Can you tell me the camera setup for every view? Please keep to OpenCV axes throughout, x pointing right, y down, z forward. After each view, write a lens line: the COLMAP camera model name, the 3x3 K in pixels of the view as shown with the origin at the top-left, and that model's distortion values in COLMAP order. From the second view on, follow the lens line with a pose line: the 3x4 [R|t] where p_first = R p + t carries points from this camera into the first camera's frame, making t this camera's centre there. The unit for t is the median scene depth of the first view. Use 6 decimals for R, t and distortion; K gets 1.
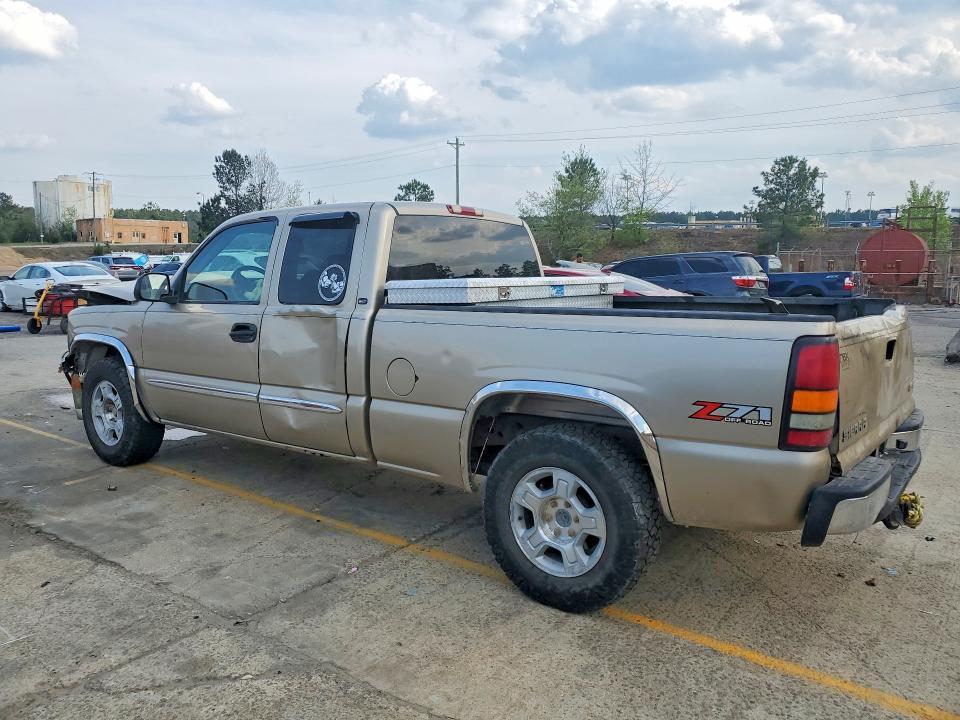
lens RADIAL K [[733.5, 0, 480.0], [0, 733.5, 360.0], [0, 0, 1]] dist [0.033225, -0.001114]
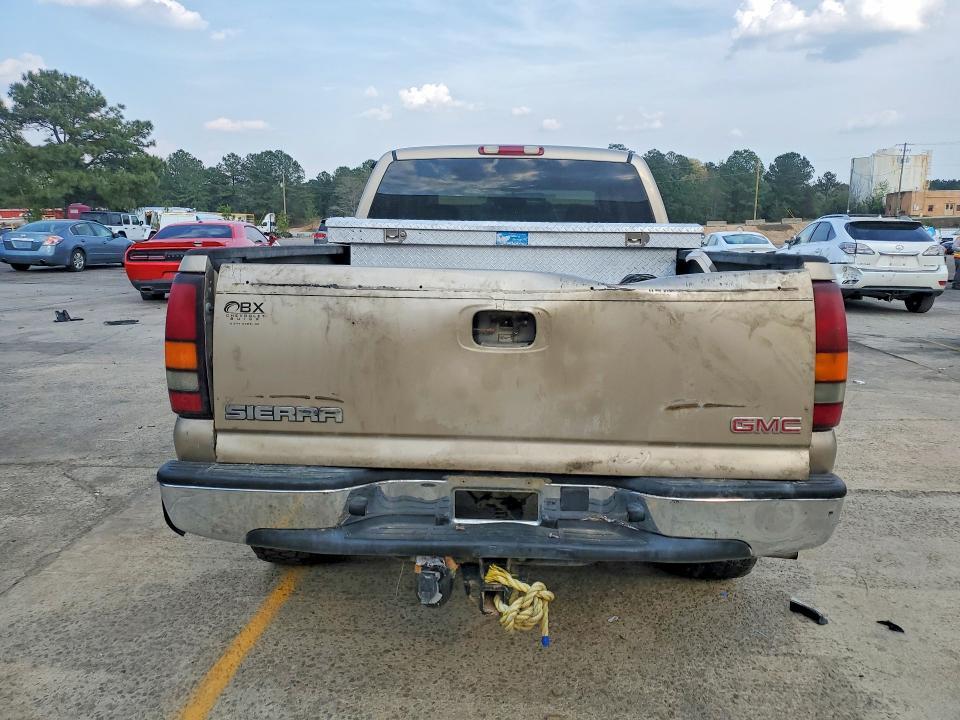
lens RADIAL K [[733.5, 0, 480.0], [0, 733.5, 360.0], [0, 0, 1]] dist [0.033225, -0.001114]
pose [[0.560169, 0.144860, -0.815614, 0.877335], [-0.117261, 0.988543, 0.095038, -0.035997], [0.820037, 0.042402, 0.570738, 0.555595]]
